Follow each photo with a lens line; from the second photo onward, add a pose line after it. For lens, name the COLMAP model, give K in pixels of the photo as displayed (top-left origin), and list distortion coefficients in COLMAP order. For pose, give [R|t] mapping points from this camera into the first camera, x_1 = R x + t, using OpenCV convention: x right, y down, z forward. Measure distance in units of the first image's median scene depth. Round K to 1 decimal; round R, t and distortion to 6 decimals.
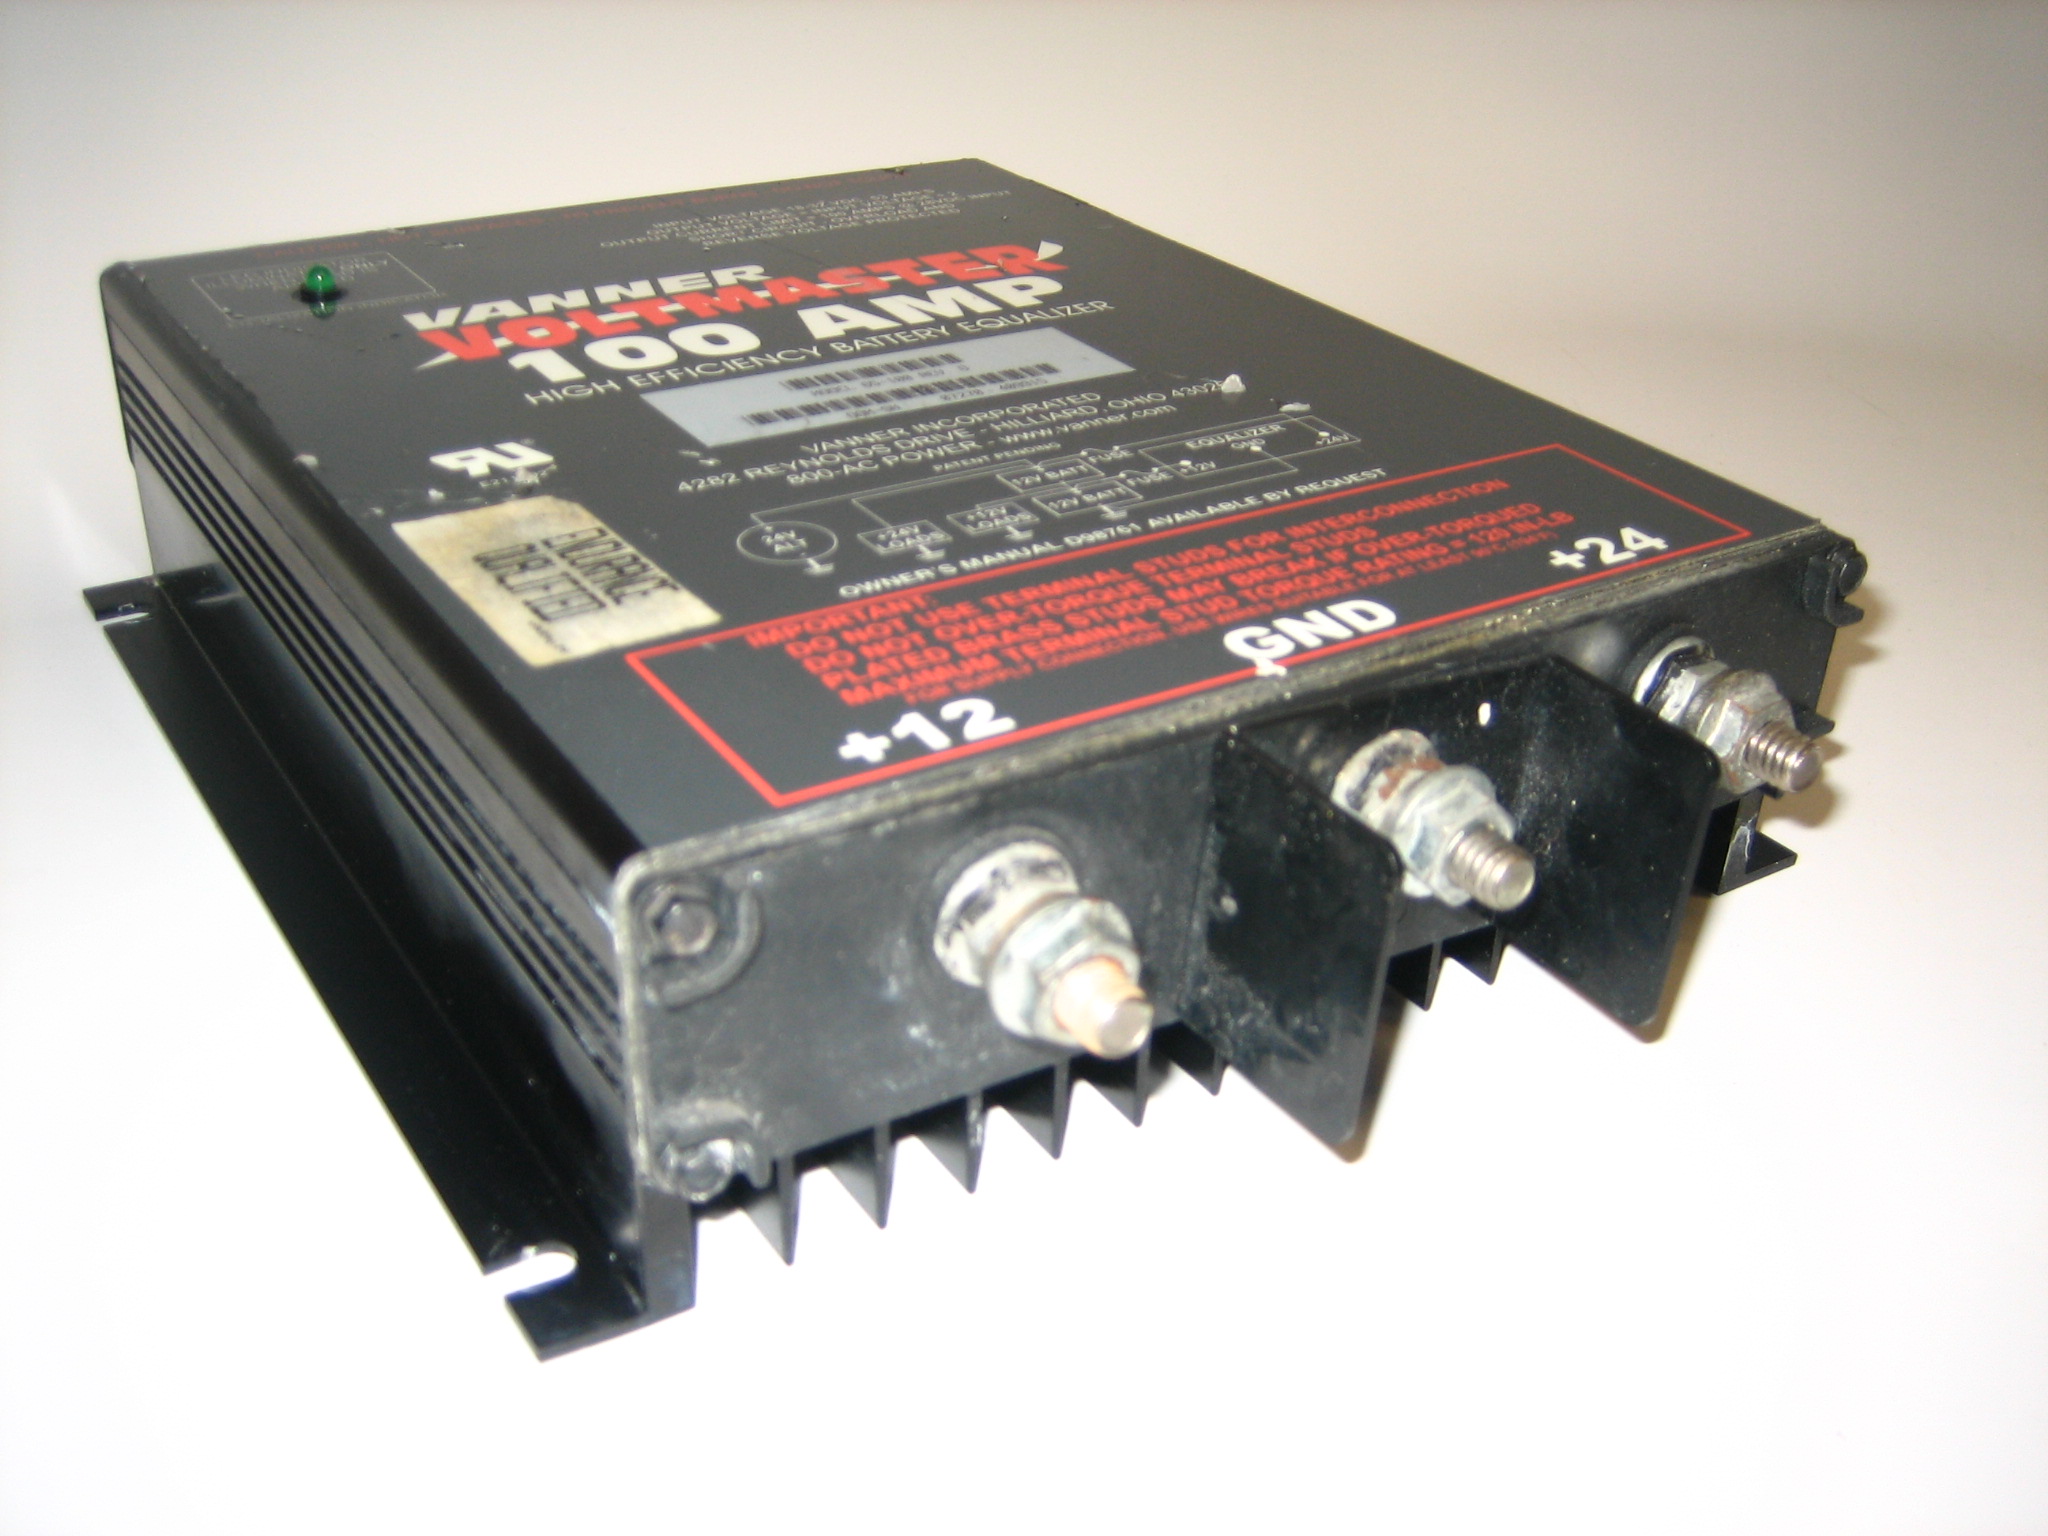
lens RADIAL K [[2103.4, 0, 1056.4], [0, 2103.4, 797.7], [0, 0, 1]] dist [-0.150344, 0.164069]
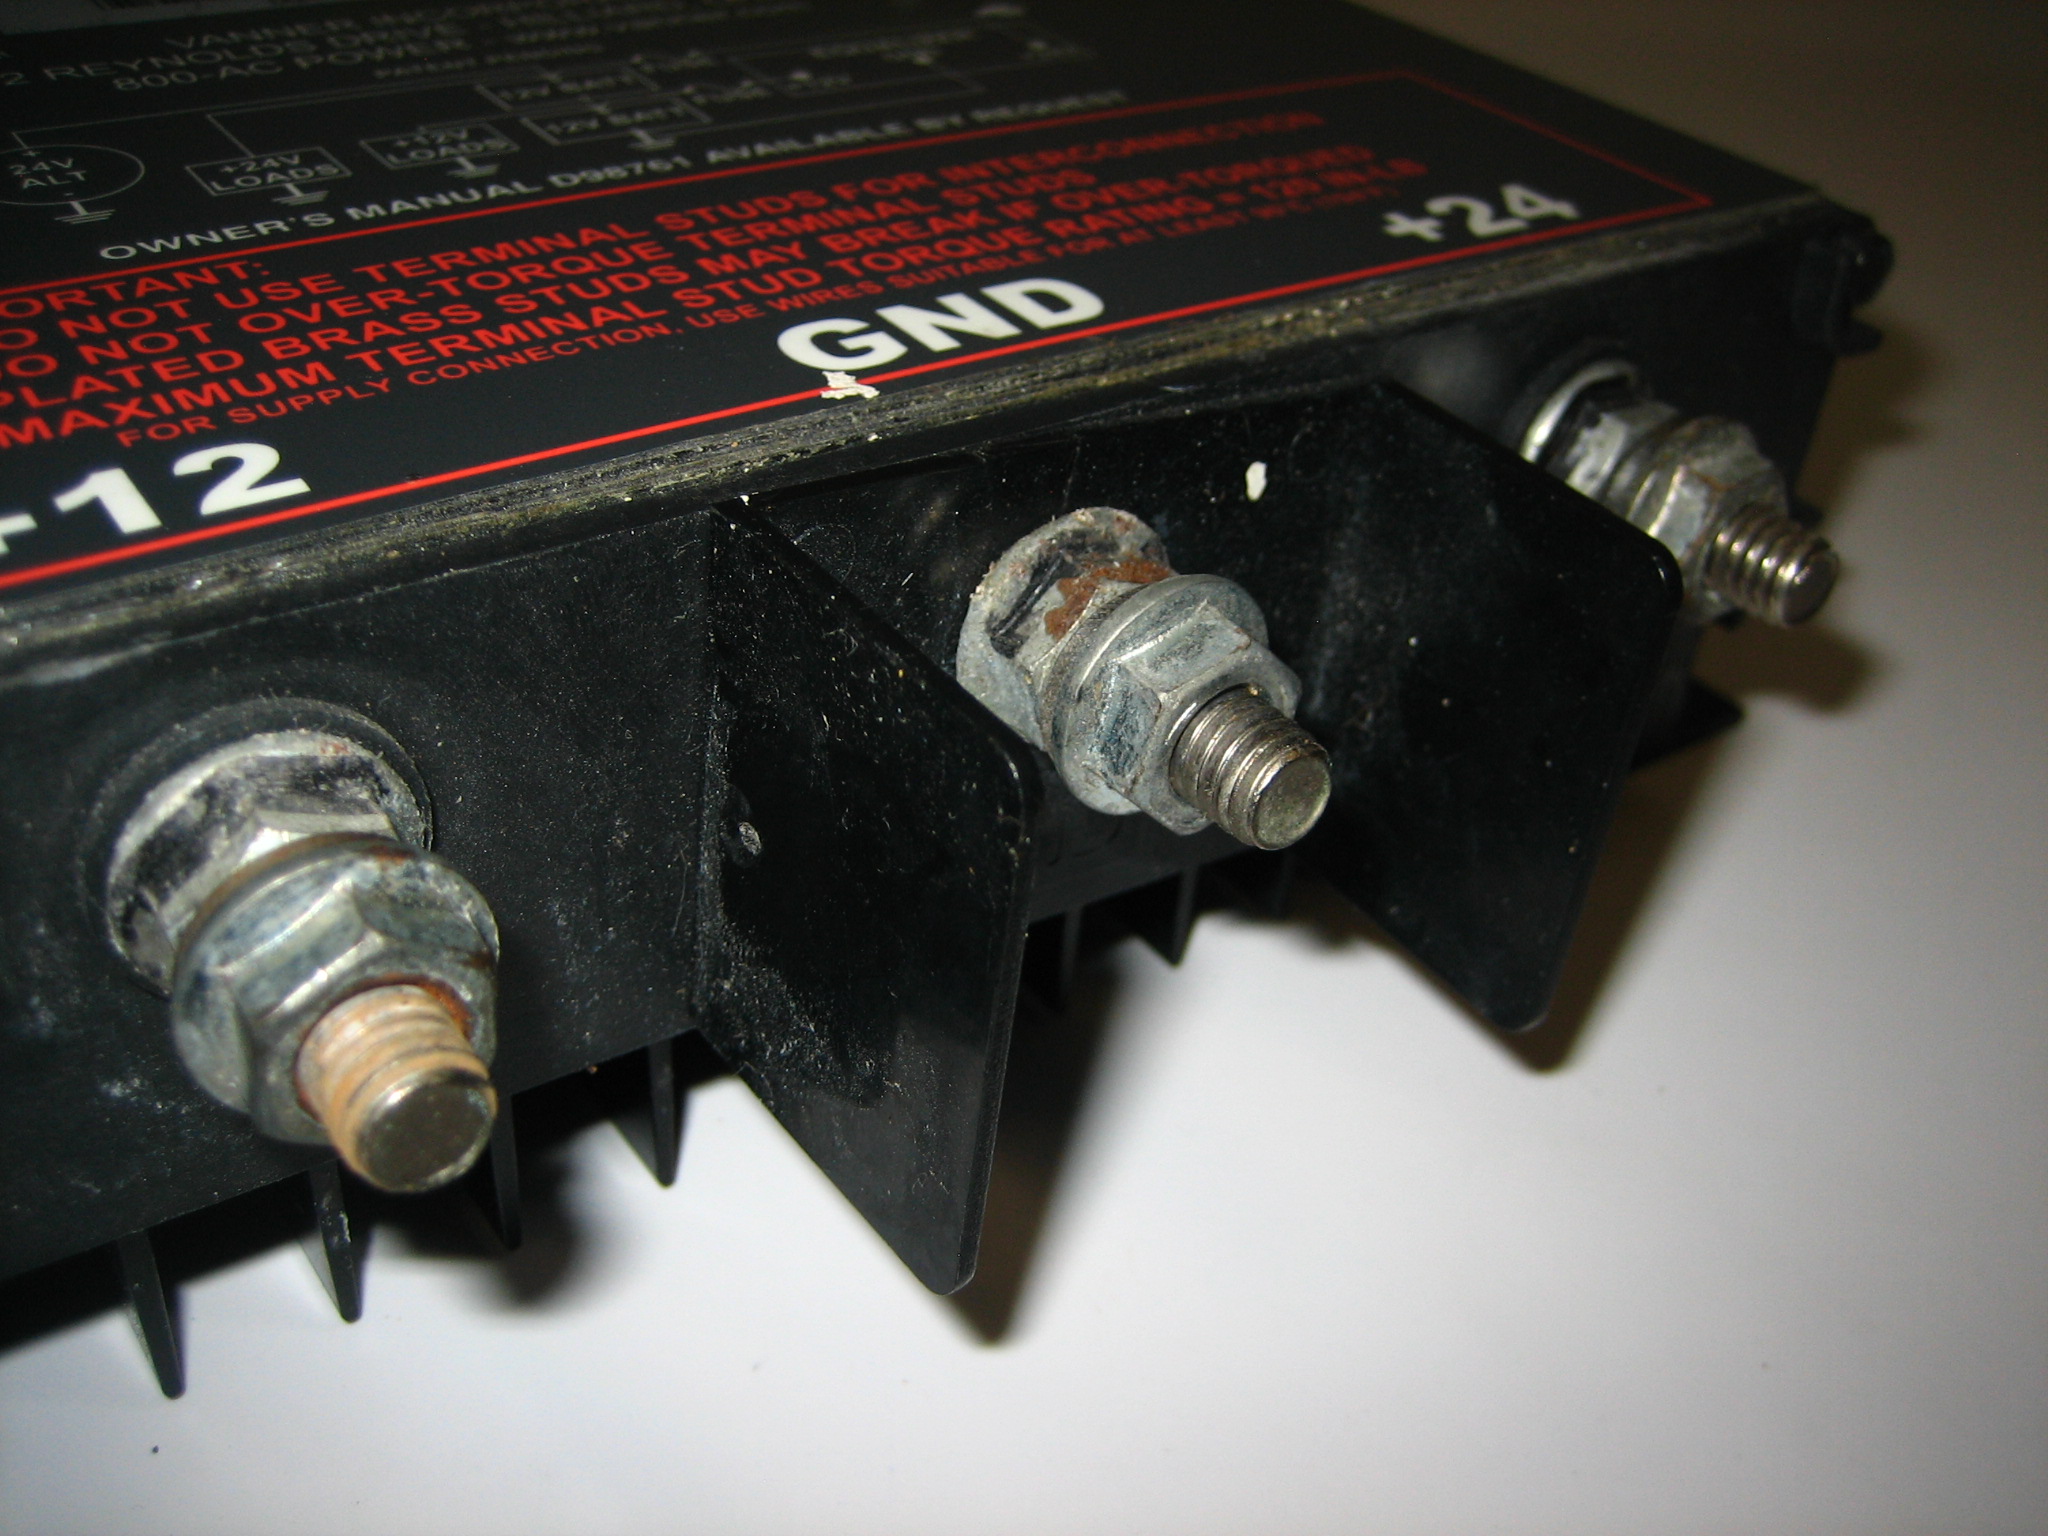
lens RADIAL K [[2103.4, 0, 1056.4], [0, 2103.4, 797.7], [0, 0, 1]] dist [-0.150344, 0.164069]
pose [[0.997867, 0.002786, 0.065219, 0.105844], [-0.009012, 0.995402, 0.095363, -0.007972], [-0.064654, -0.095748, 0.993304, 0.404083]]
